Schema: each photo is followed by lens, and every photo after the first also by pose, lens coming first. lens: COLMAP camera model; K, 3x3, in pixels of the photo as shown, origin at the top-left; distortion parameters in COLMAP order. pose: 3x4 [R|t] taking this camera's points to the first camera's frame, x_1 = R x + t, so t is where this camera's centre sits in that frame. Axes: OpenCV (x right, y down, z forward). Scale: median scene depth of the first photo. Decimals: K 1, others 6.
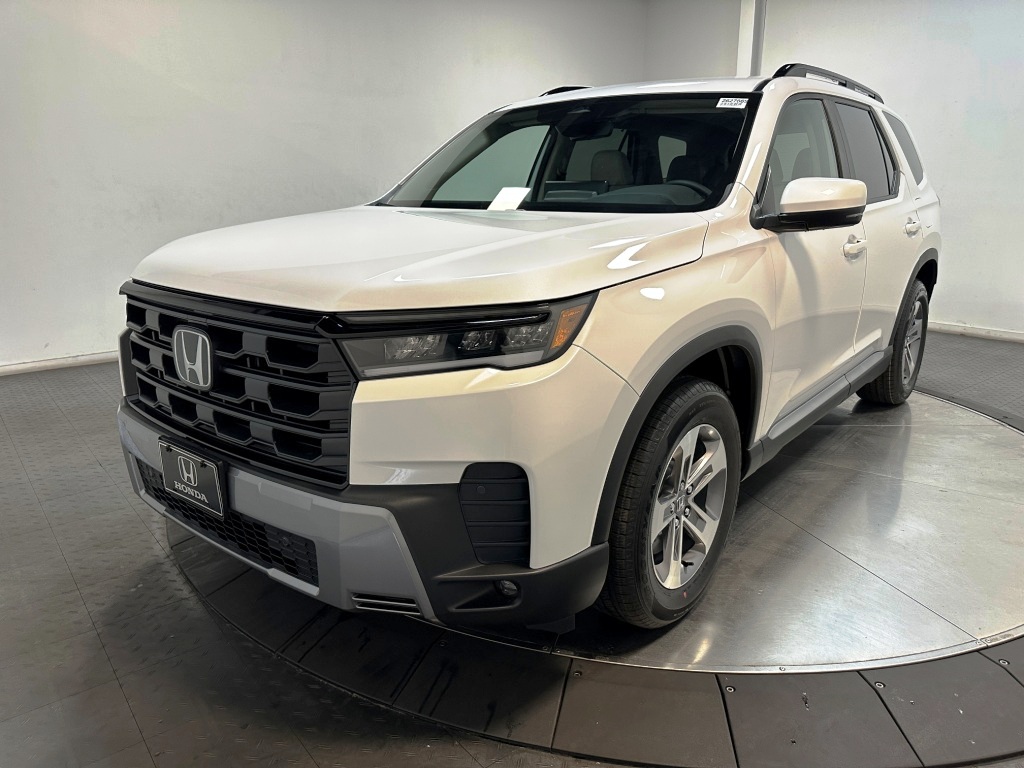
lens RADIAL K [[719.5, 0, 514.4], [0, 719.5, 400.5], [0, 0, 1]] dist [0.083173, -0.115227]
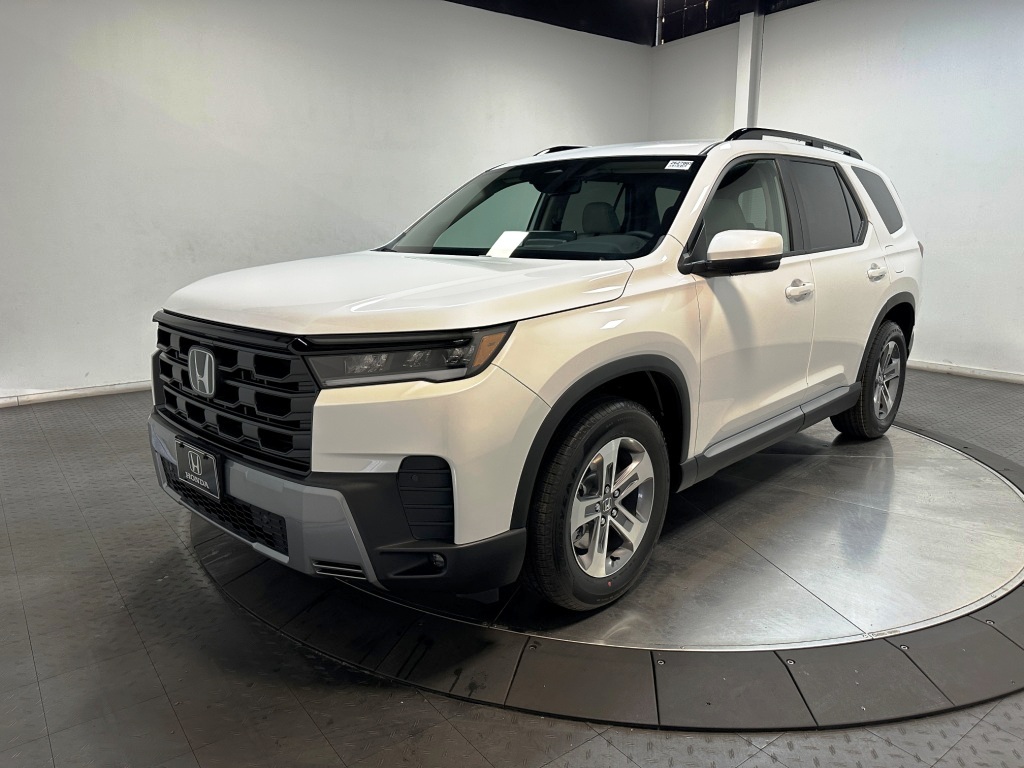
lens RADIAL K [[719.5, 0, 514.4], [0, 719.5, 400.5], [0, 0, 1]] dist [0.083173, -0.115227]
pose [[0.997370, 0.019127, -0.069914, 0.157830], [-0.022900, 0.998301, -0.053579, 0.039351], [0.068770, 0.055039, 0.996113, -0.180452]]
